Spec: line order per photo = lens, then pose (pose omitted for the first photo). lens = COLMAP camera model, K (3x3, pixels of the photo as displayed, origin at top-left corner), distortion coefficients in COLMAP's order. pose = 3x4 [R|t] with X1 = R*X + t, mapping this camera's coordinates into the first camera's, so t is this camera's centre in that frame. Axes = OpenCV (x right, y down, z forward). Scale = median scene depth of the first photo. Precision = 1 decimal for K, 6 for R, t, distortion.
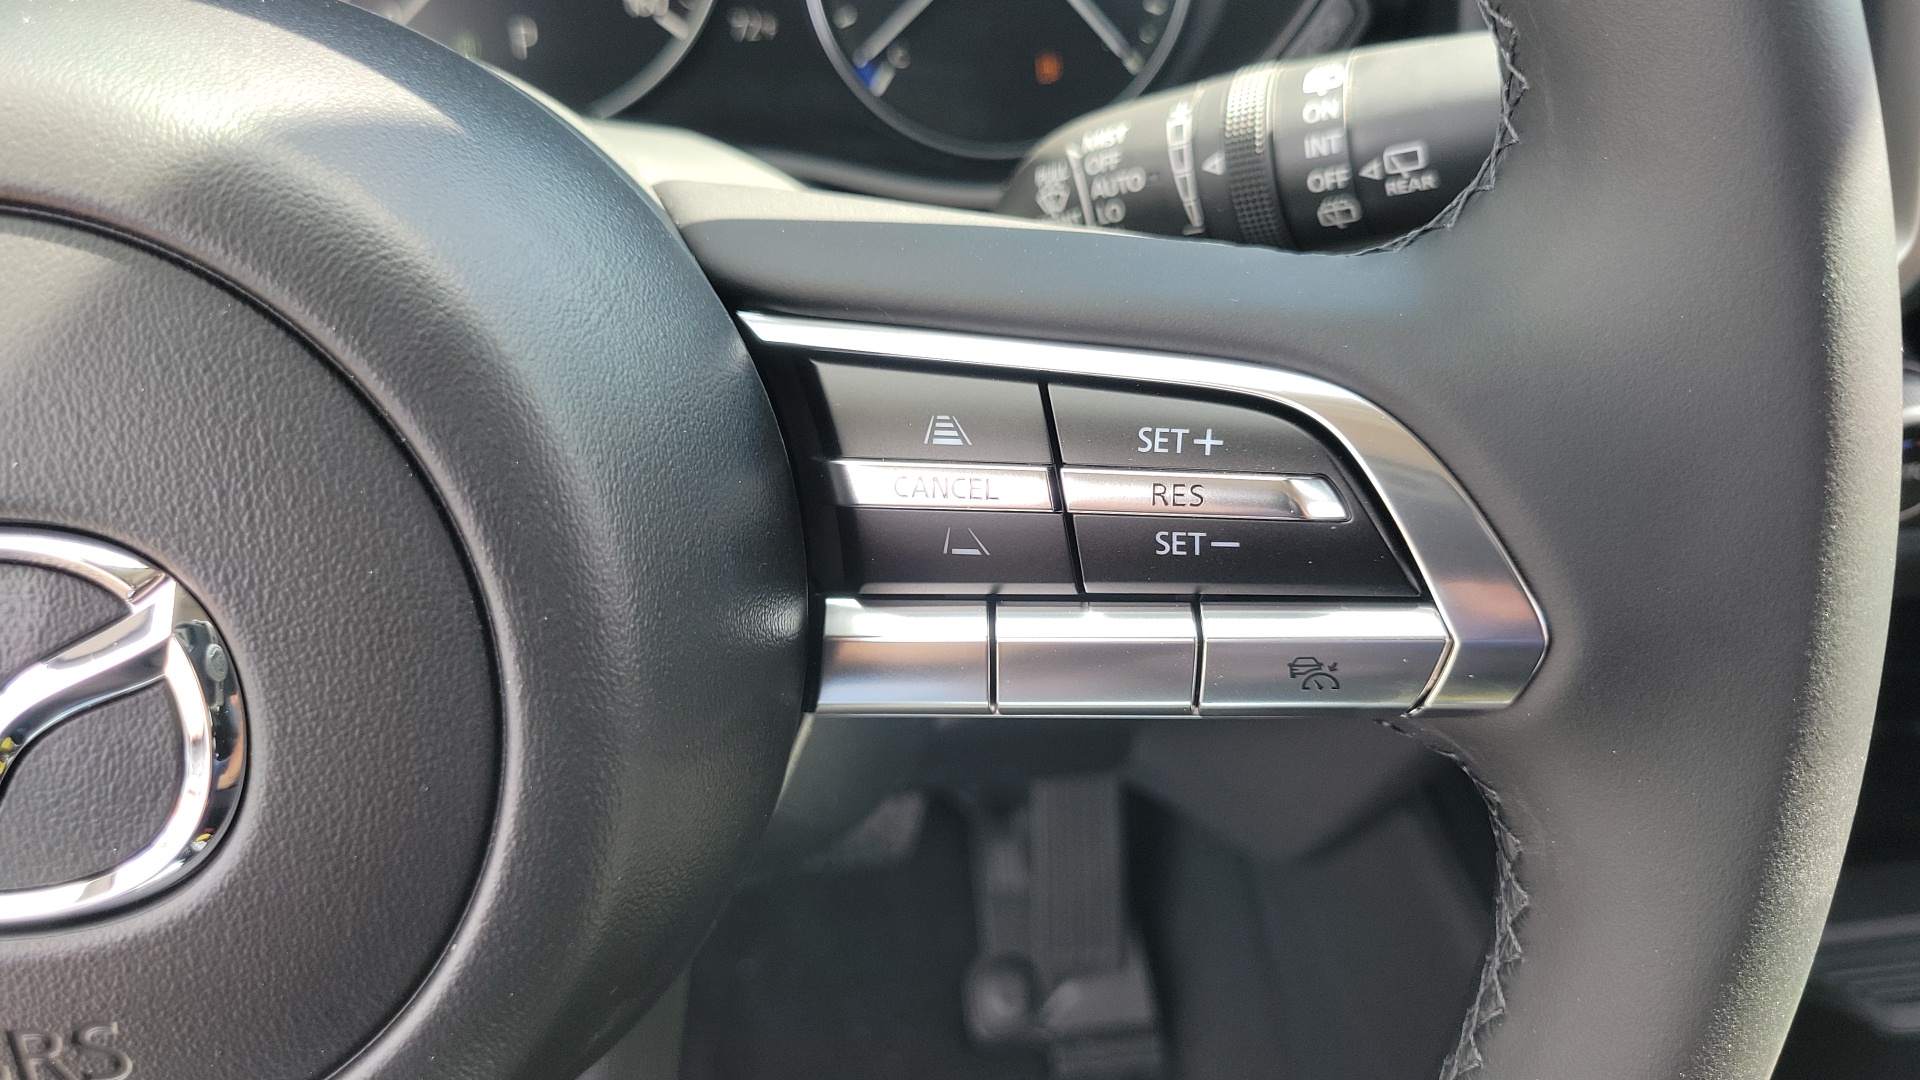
lens RADIAL K [[1475.6, 0, 955.8], [0, 1475.6, 535.3], [0, 0, 1]] dist [0.031409, -0.022626]
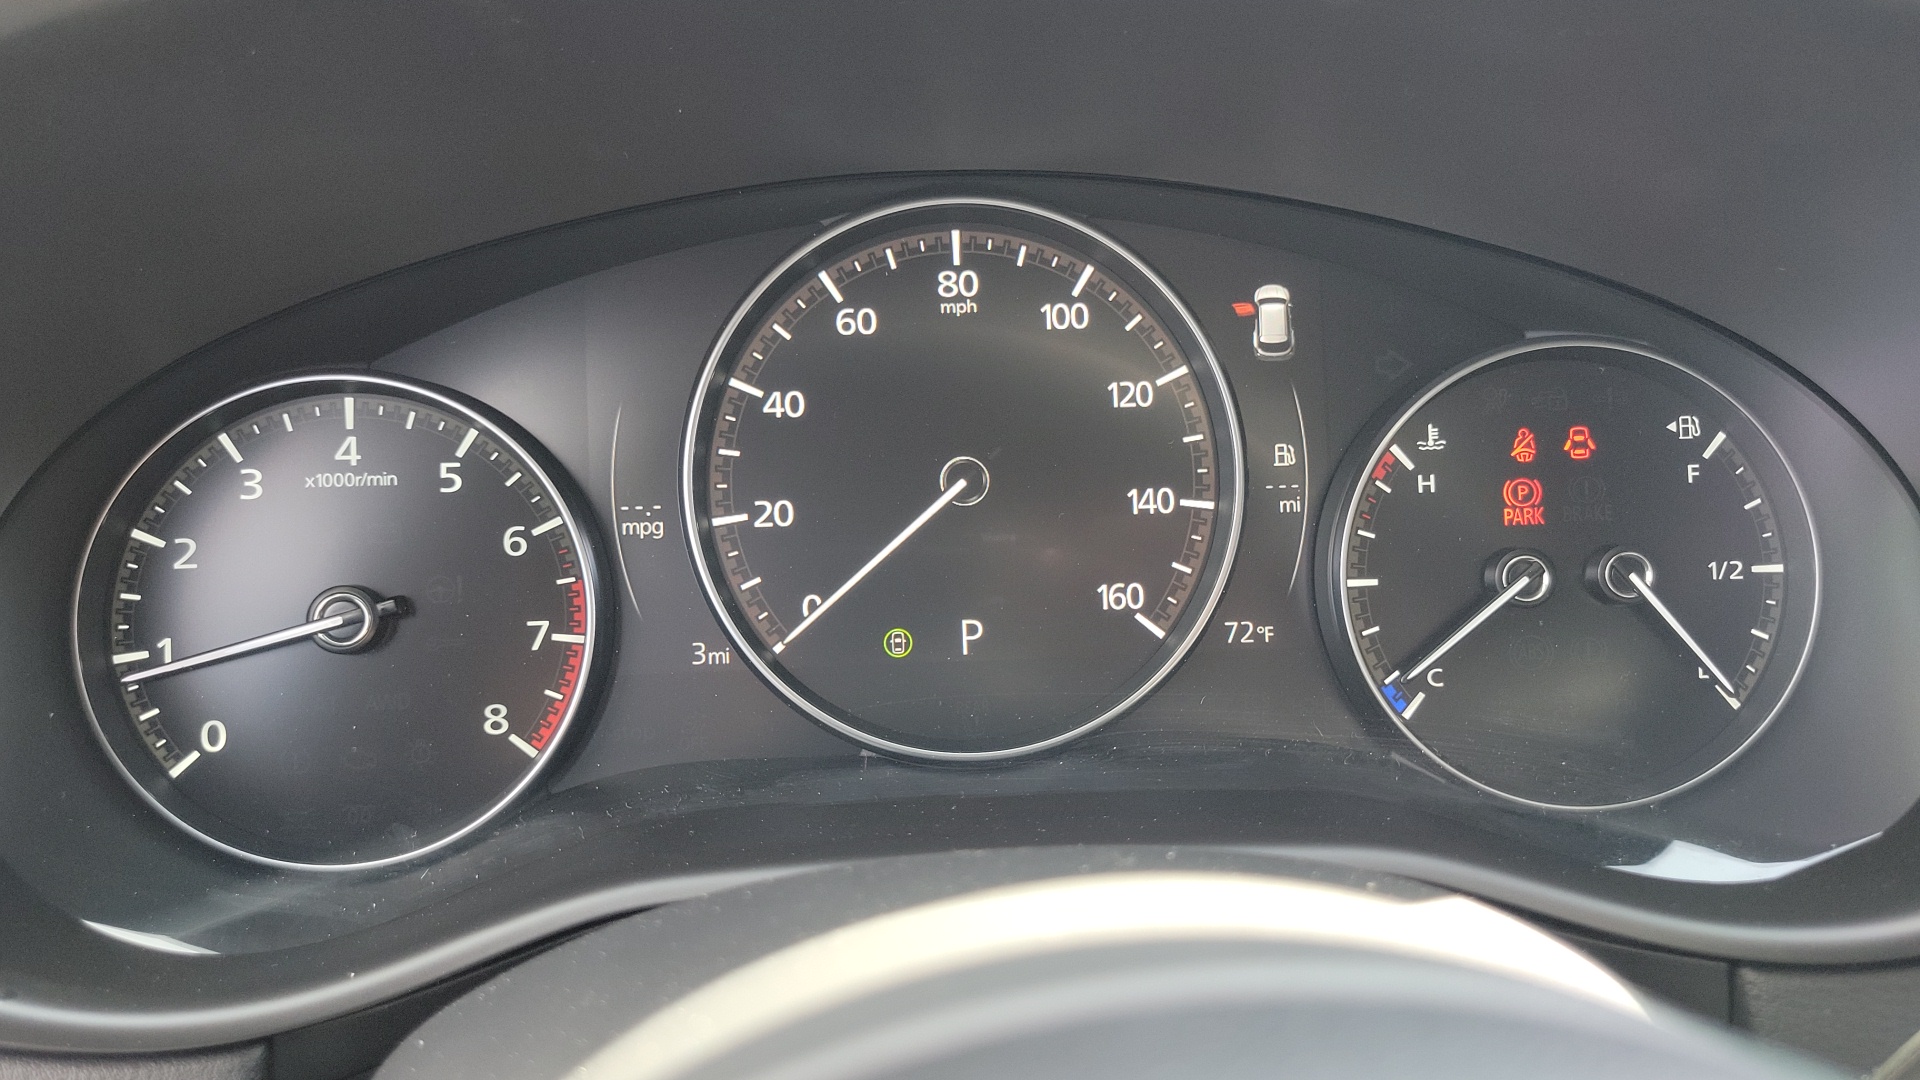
lens RADIAL K [[1475.6, 0, 964.1], [0, 1475.6, 533.7], [0, 0, 1]] dist [0.031409, -0.022626]
pose [[0.999109, 0.040218, -0.012783, -0.621257], [-0.042187, 0.959486, -0.278580, -0.346040], [0.001061, 0.278871, 0.960328, 0.420861]]
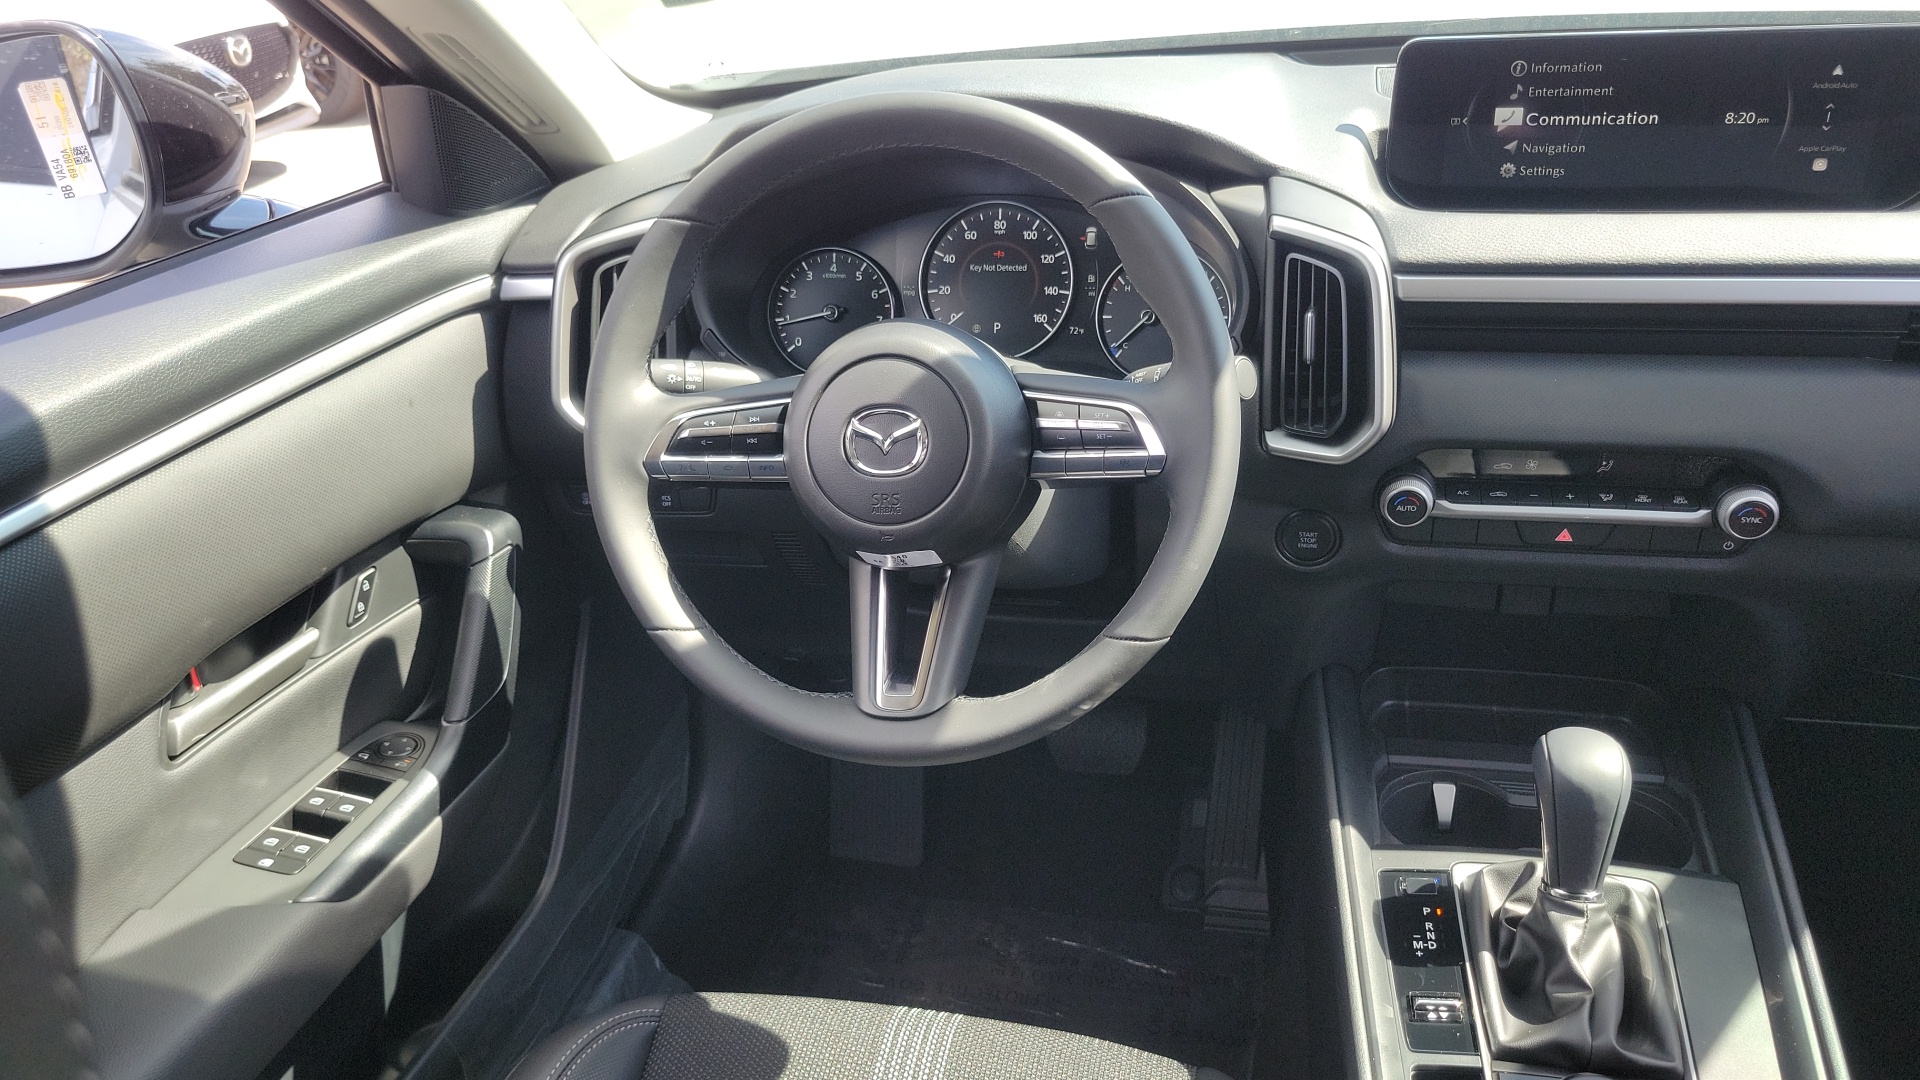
lens RADIAL K [[1475.6, 0, 947.0], [0, 1475.6, 542.5], [0, 0, 1]] dist [0.031409, -0.022626]
pose [[0.947891, 0.127368, -0.292027, 1.056029], [-0.173051, 0.975441, -0.136263, 1.004880], [0.267500, 0.179698, 0.946653, -3.507556]]
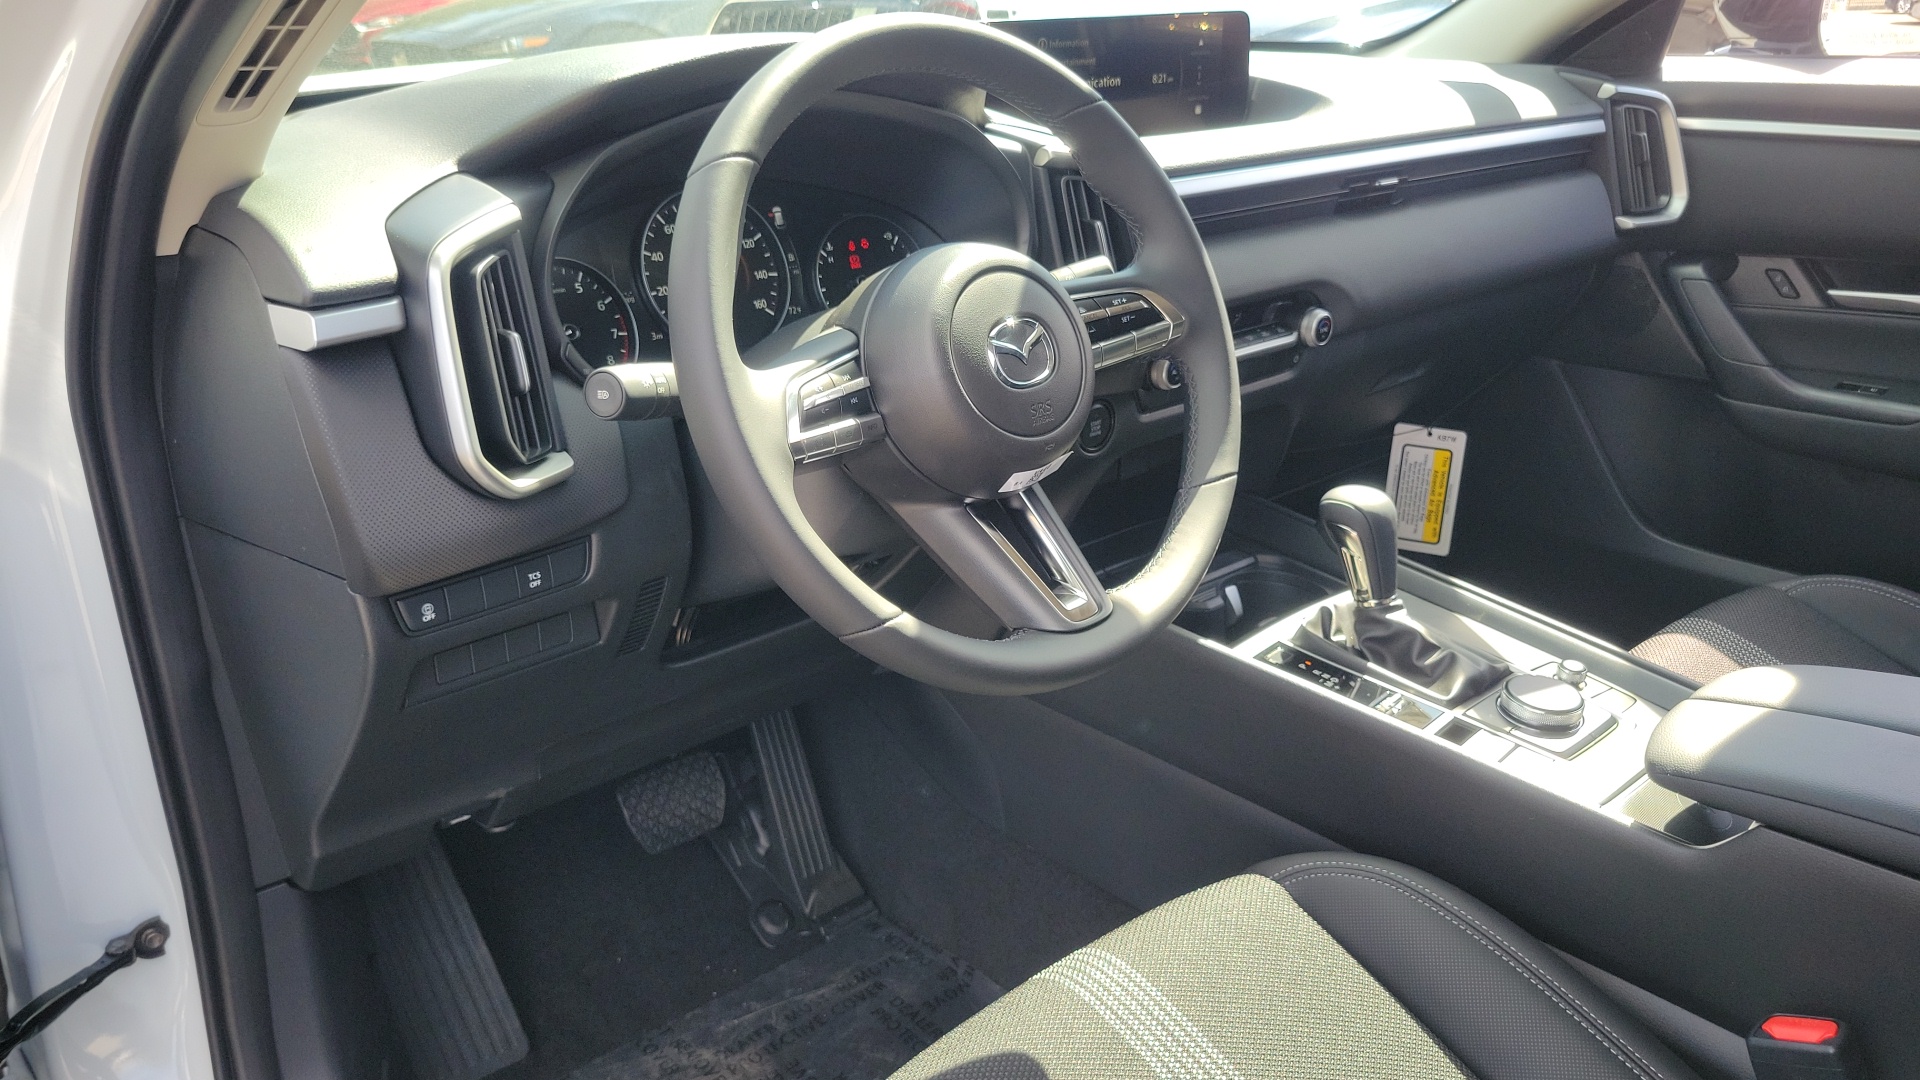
lens RADIAL K [[1475.6, 0, 972.1], [0, 1475.6, 534.6], [0, 0, 1]] dist [0.031409, -0.022626]
pose [[0.791880, -0.179130, 0.583813, -3.339018], [0.337952, 0.924819, -0.174635, 1.356413], [-0.508640, 0.335591, 0.792884, -2.584868]]
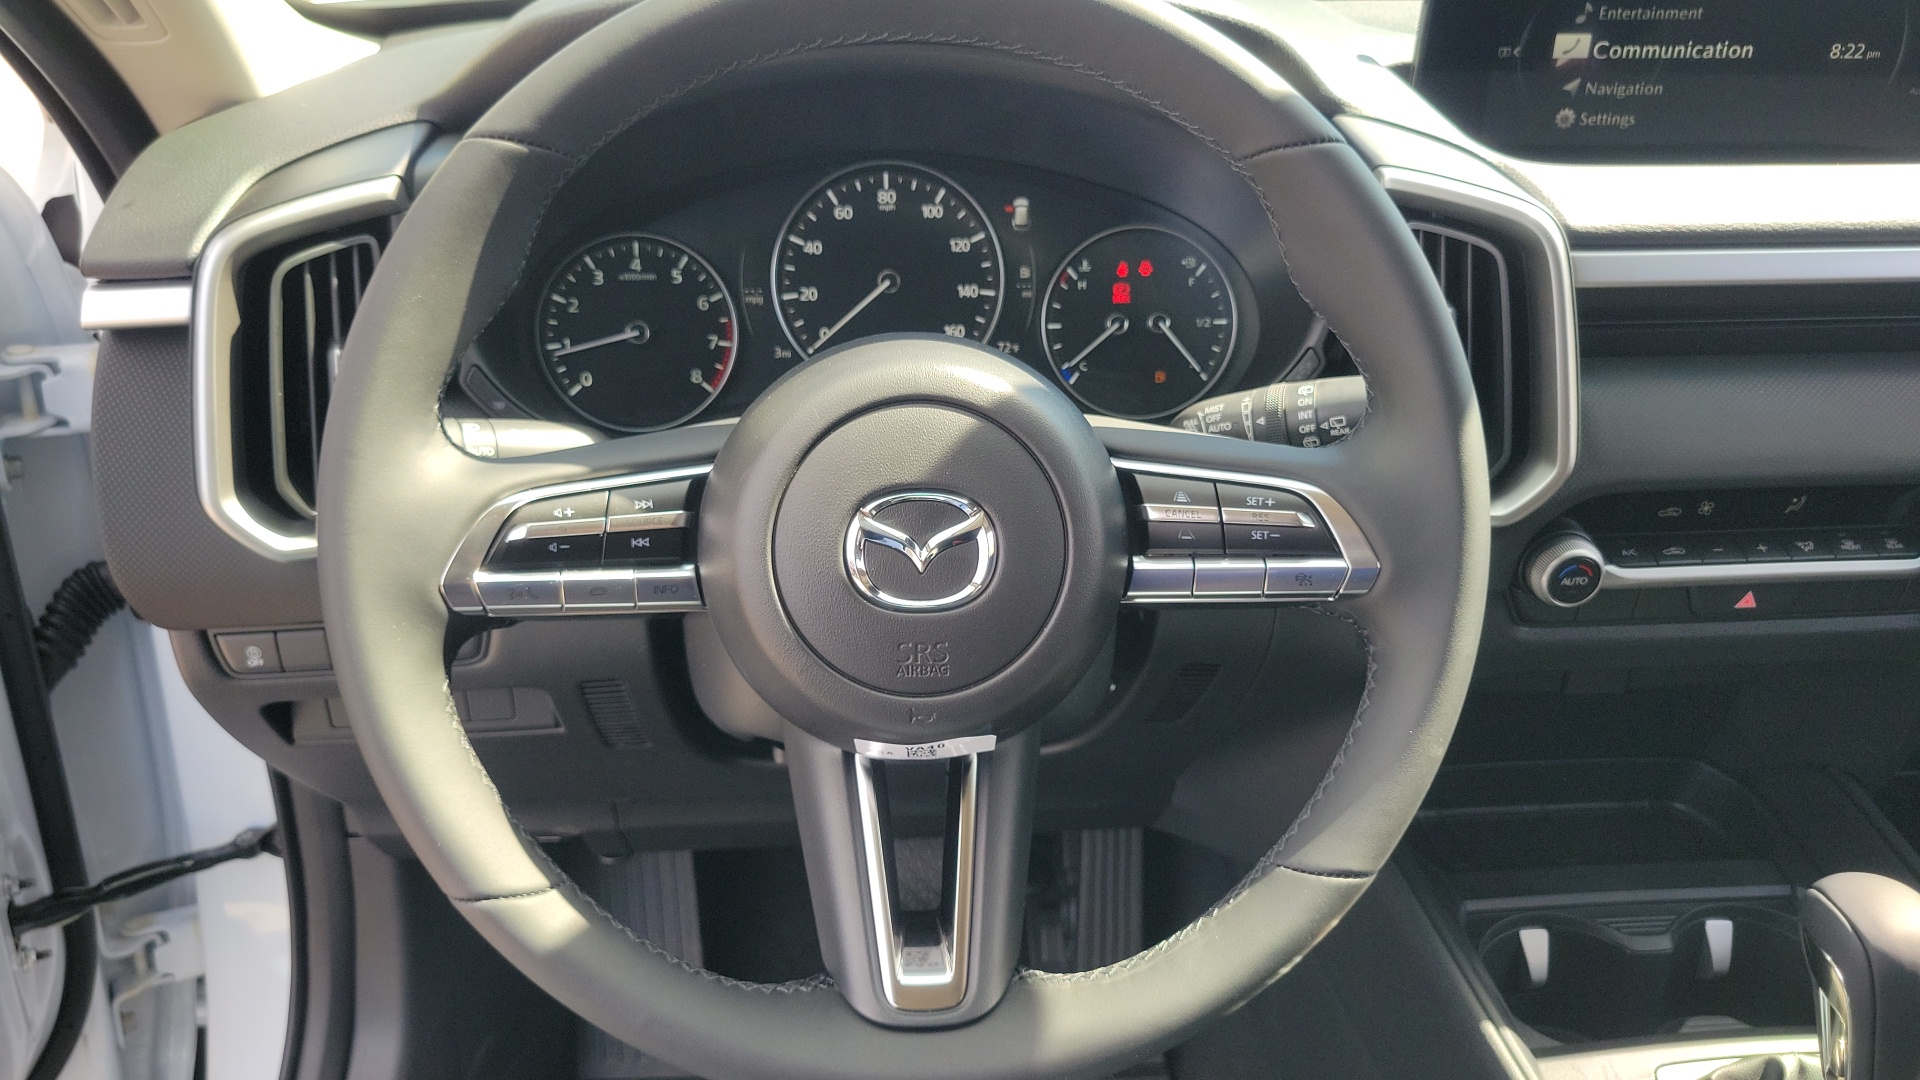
lens RADIAL K [[1475.6, 0, 936.2], [0, 1475.6, 533.1], [0, 0, 1]] dist [0.031409, -0.022626]
pose [[0.998665, 0.051550, 0.003355, -0.490861], [-0.050003, 0.980928, -0.187828, 0.568721], [-0.012974, 0.187409, 0.982196, -1.852167]]
